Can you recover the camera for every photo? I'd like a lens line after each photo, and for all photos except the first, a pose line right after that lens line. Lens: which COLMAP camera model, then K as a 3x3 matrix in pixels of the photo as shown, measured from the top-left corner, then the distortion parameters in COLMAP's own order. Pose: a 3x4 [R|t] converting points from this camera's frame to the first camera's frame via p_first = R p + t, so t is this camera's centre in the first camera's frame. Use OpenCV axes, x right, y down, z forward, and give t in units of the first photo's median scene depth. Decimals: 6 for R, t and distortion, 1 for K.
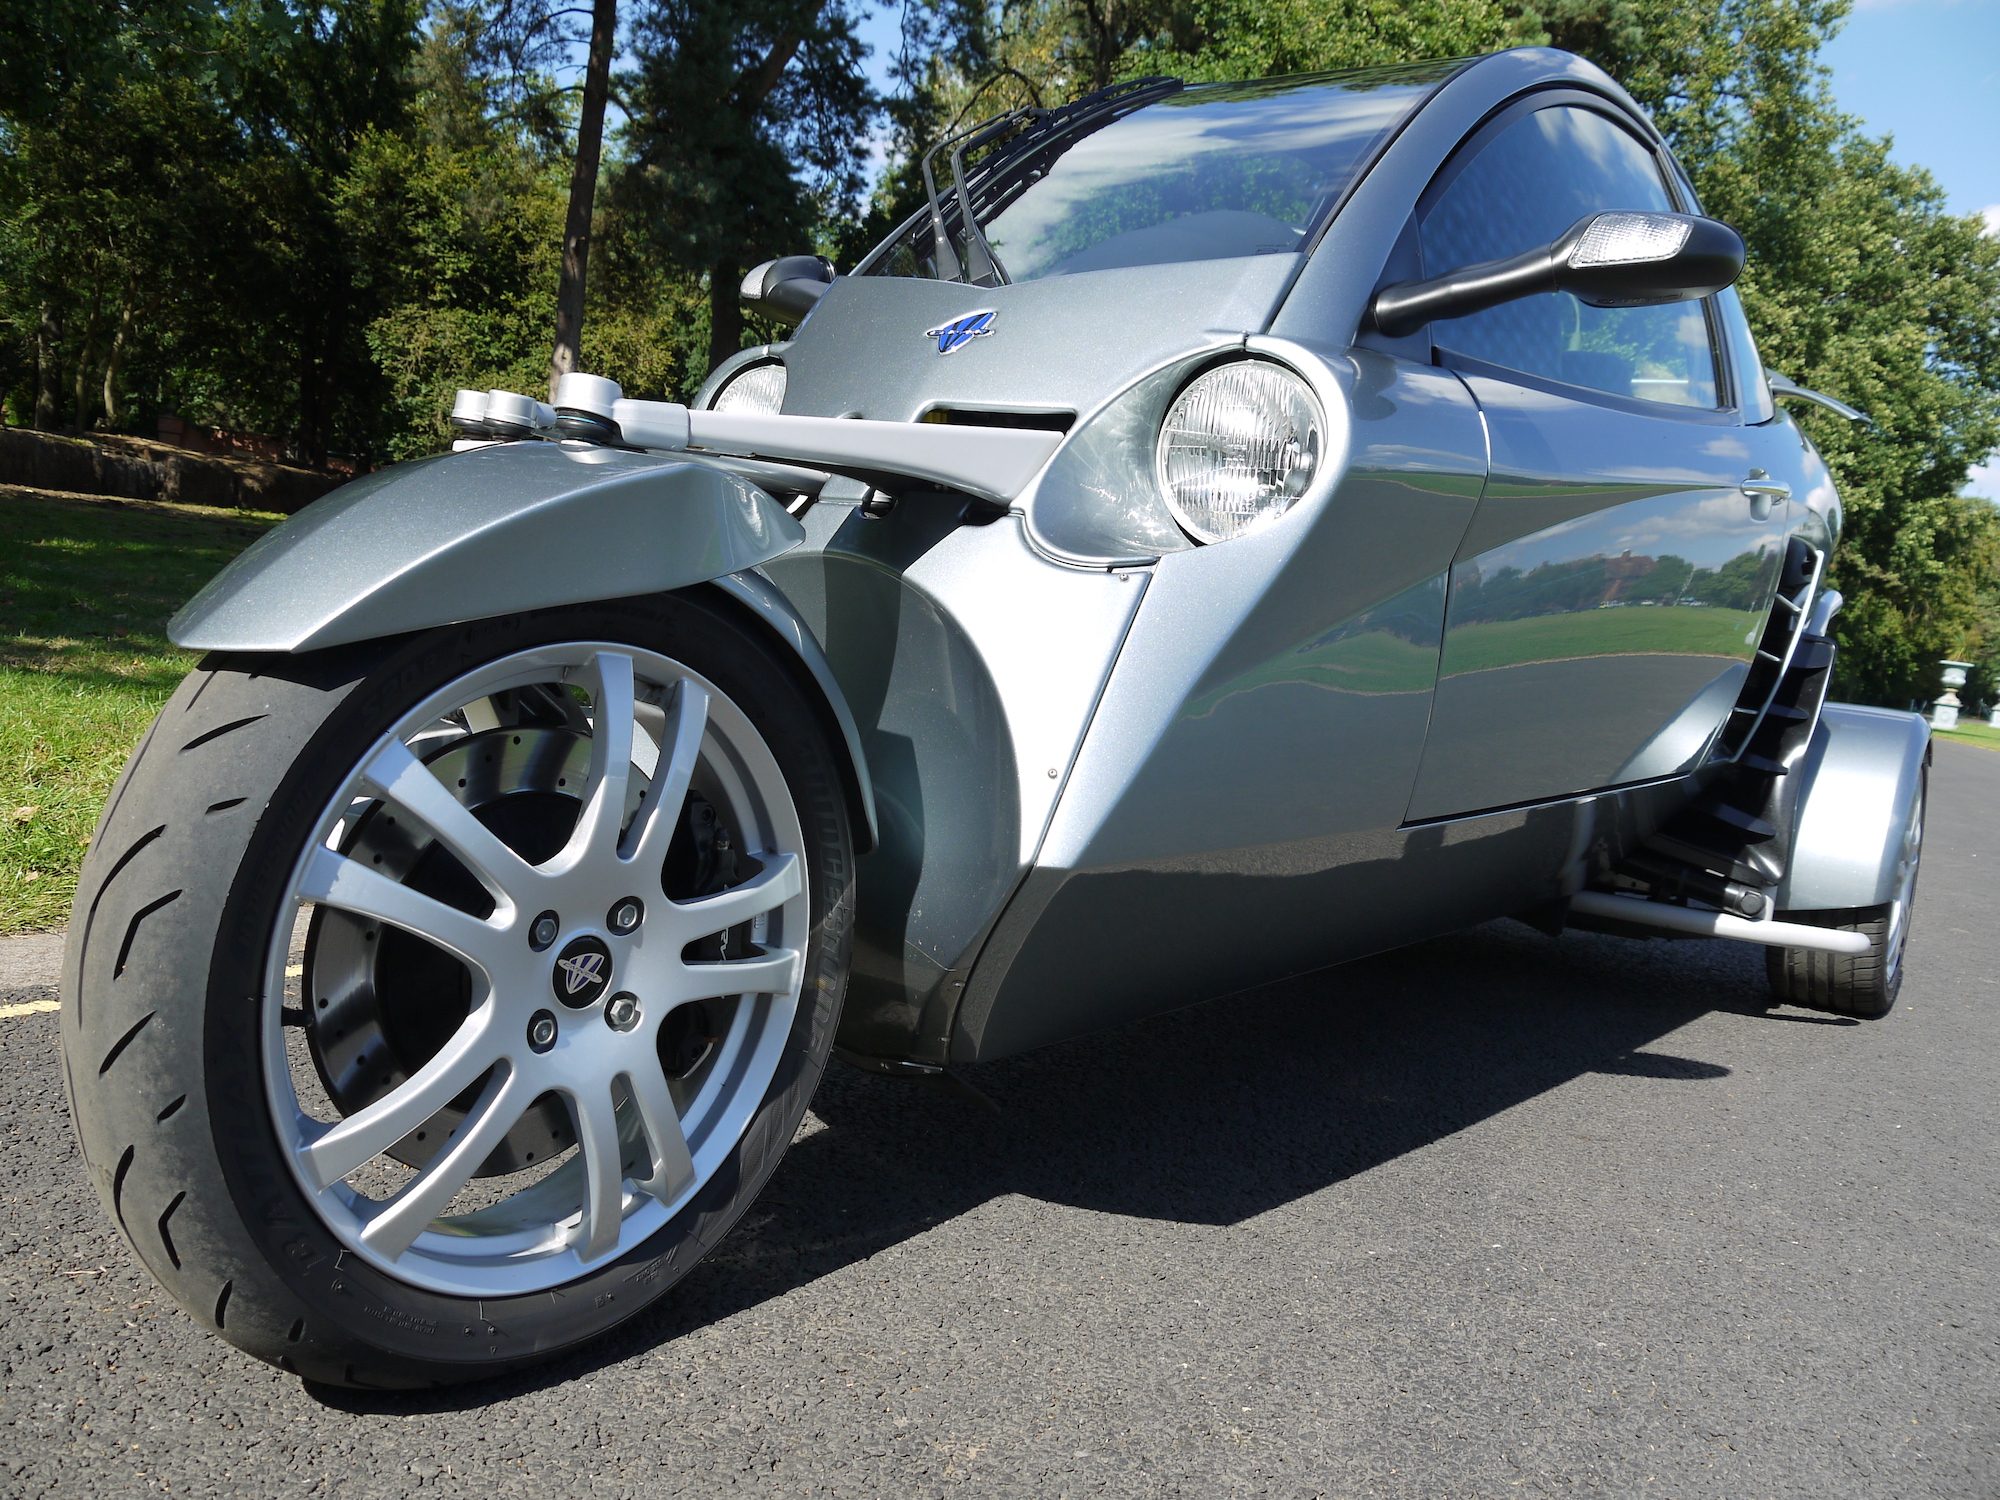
lens RADIAL K [[1594.7, 0, 1000.0], [0, 1594.7, 750.0], [0, 0, 1]] dist [-0.050702, 0.000133]
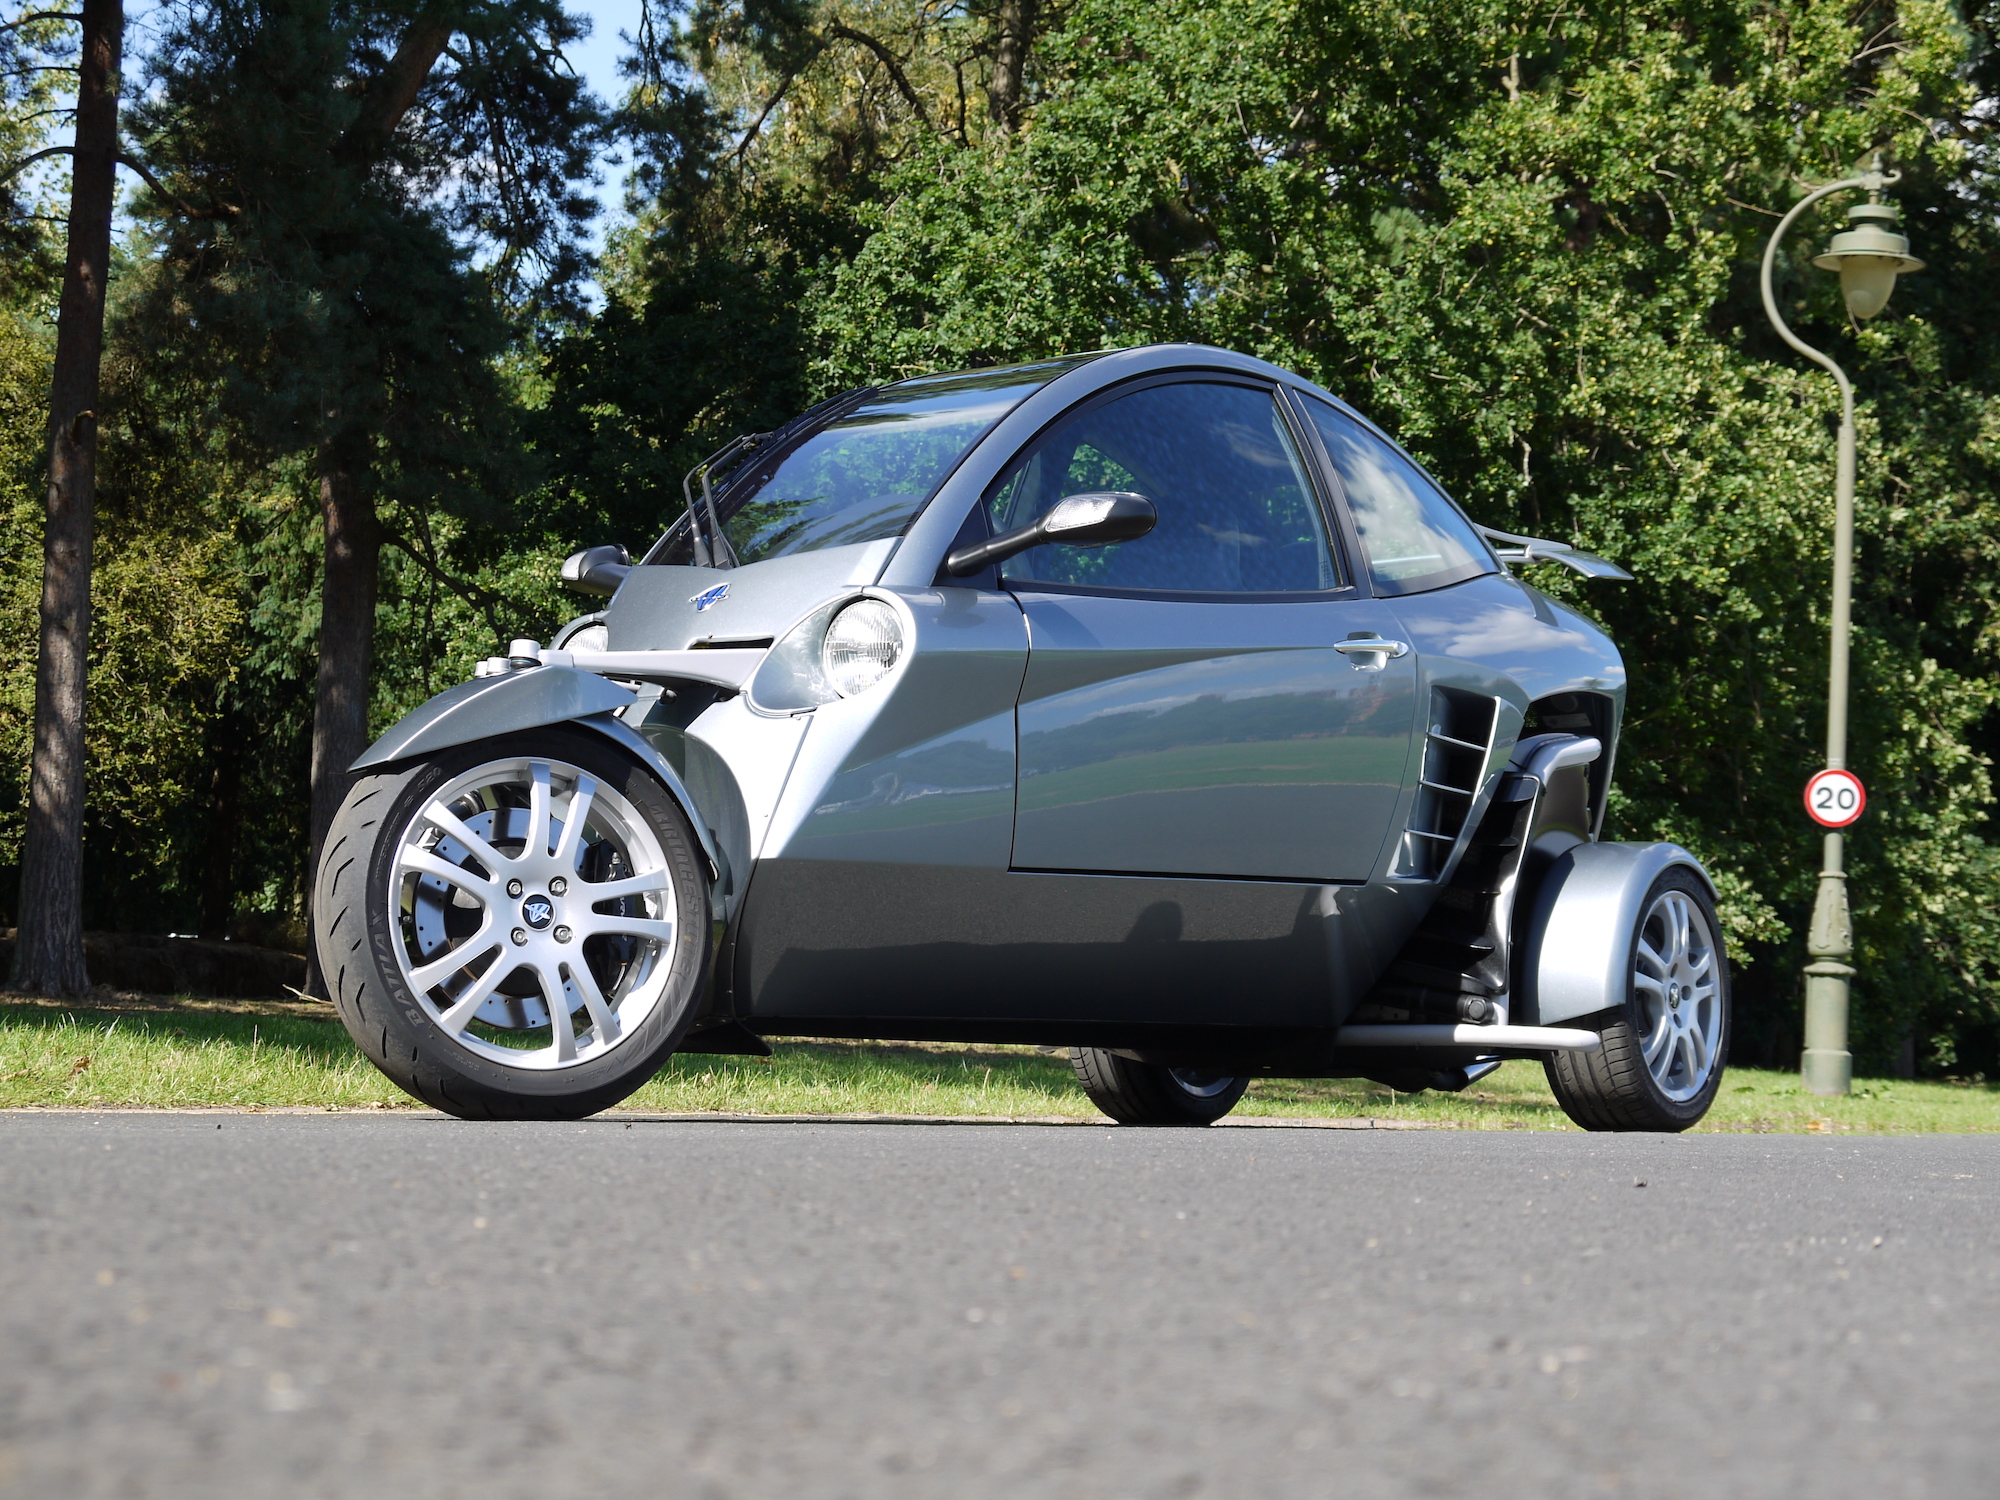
lens RADIAL K [[3959.8, 0, 1000.0], [0, 3959.8, 750.0], [0, 0, 1]] dist [0.067416, 0.215160]
pose [[0.996153, -0.086456, 0.014304, 0.022475], [0.087607, 0.978675, -0.185799, 0.075778], [0.002065, 0.186337, 0.982484, -0.333476]]
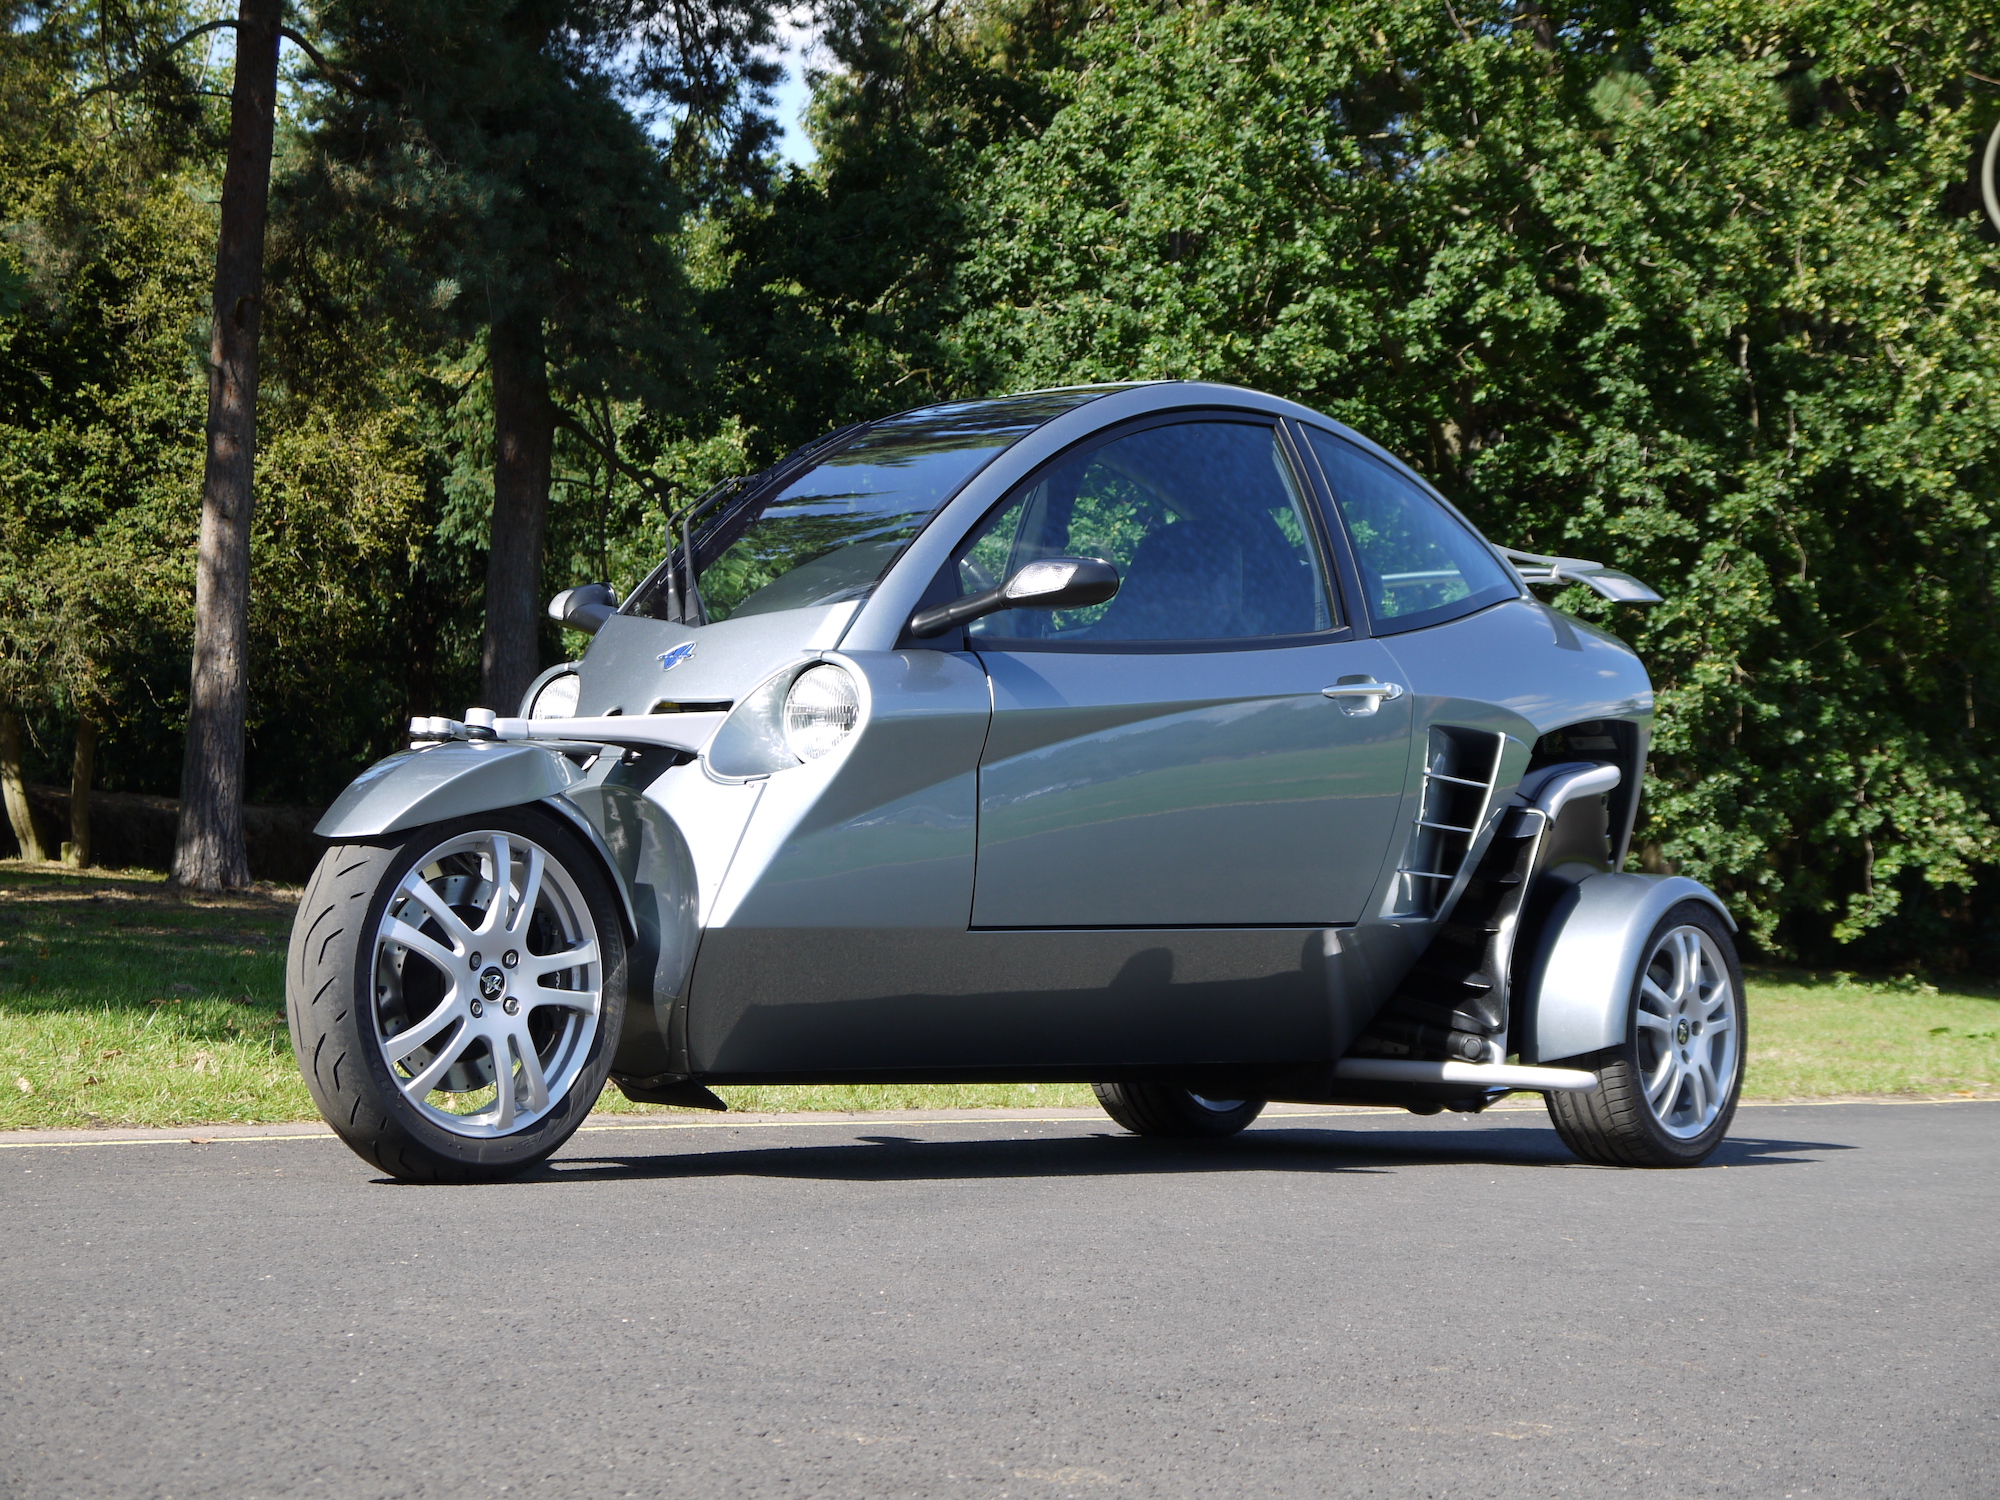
lens RADIAL K [[4220.6, 0, 1000.0], [0, 4220.6, 750.0], [0, 0, 1]] dist [0.082577, 0.882697]
pose [[0.995352, -0.075015, -0.060399, 0.063516], [0.065327, 0.986692, -0.148900, 0.058205], [0.070765, 0.144262, 0.987006, -0.373277]]
